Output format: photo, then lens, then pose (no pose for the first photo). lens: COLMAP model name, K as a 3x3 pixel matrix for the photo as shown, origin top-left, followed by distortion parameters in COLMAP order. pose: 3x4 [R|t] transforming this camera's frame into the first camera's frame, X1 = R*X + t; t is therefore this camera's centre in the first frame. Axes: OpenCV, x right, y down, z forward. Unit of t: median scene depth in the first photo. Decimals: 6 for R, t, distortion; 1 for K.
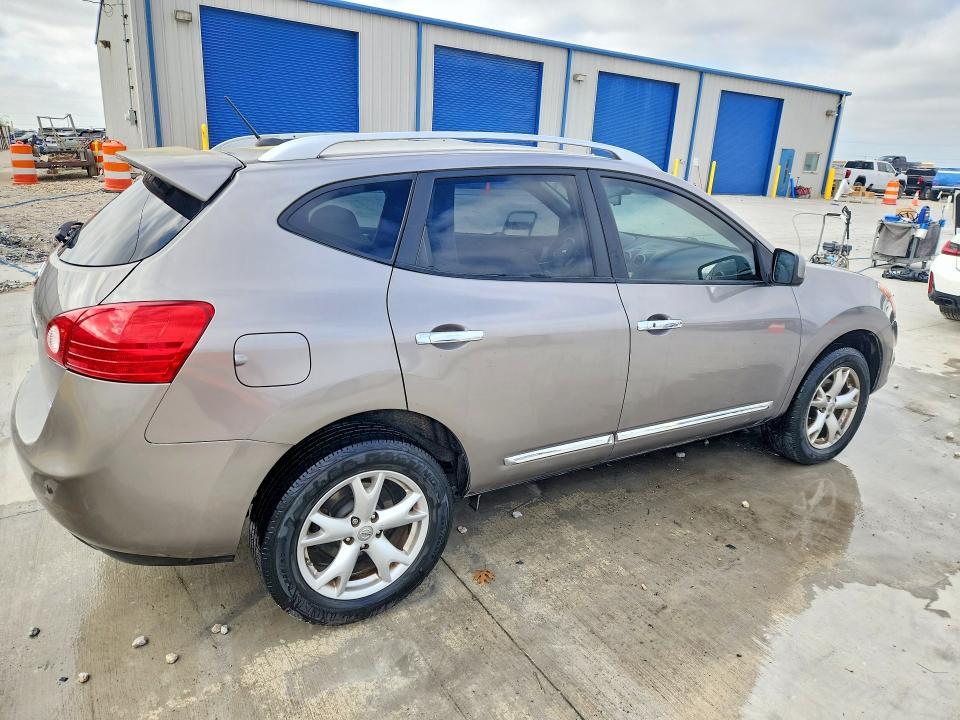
lens RADIAL K [[663.6, 0, 480.0], [0, 663.6, 360.0], [0, 0, 1]] dist [0.078892, -0.075420]
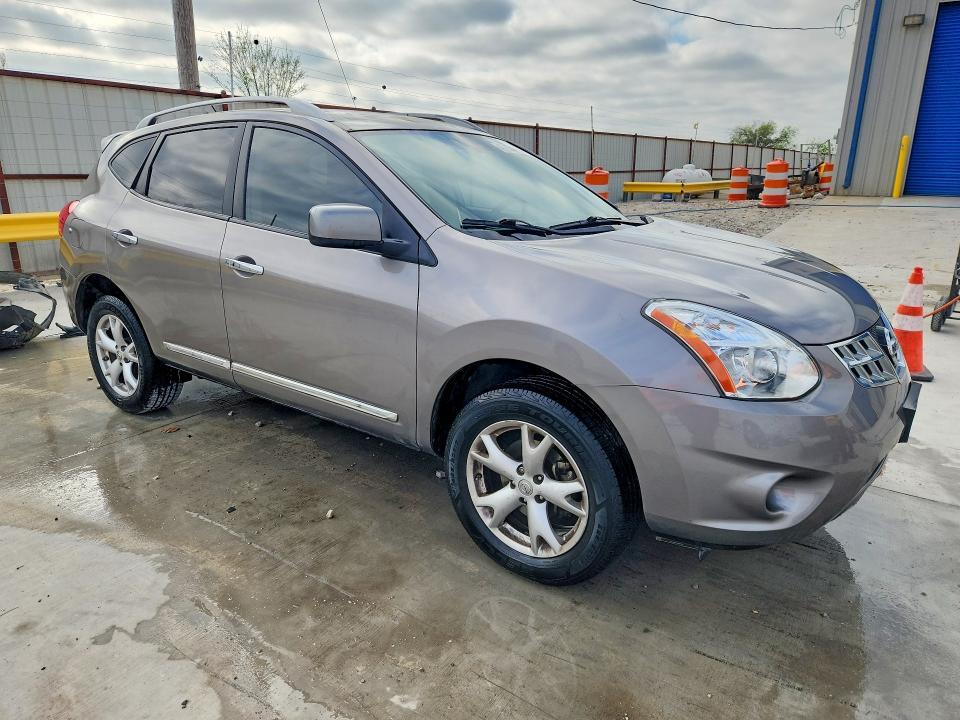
lens RADIAL K [[638.8, 0, 480.0], [0, 638.8, 360.0], [0, 0, 1]] dist [-0.005283, -0.002765]
pose [[0.370849, 0.221941, -0.901784, 1.106251], [-0.241814, 0.960606, 0.136974, -0.122695], [0.896659, 0.167267, 0.409908, 0.781587]]
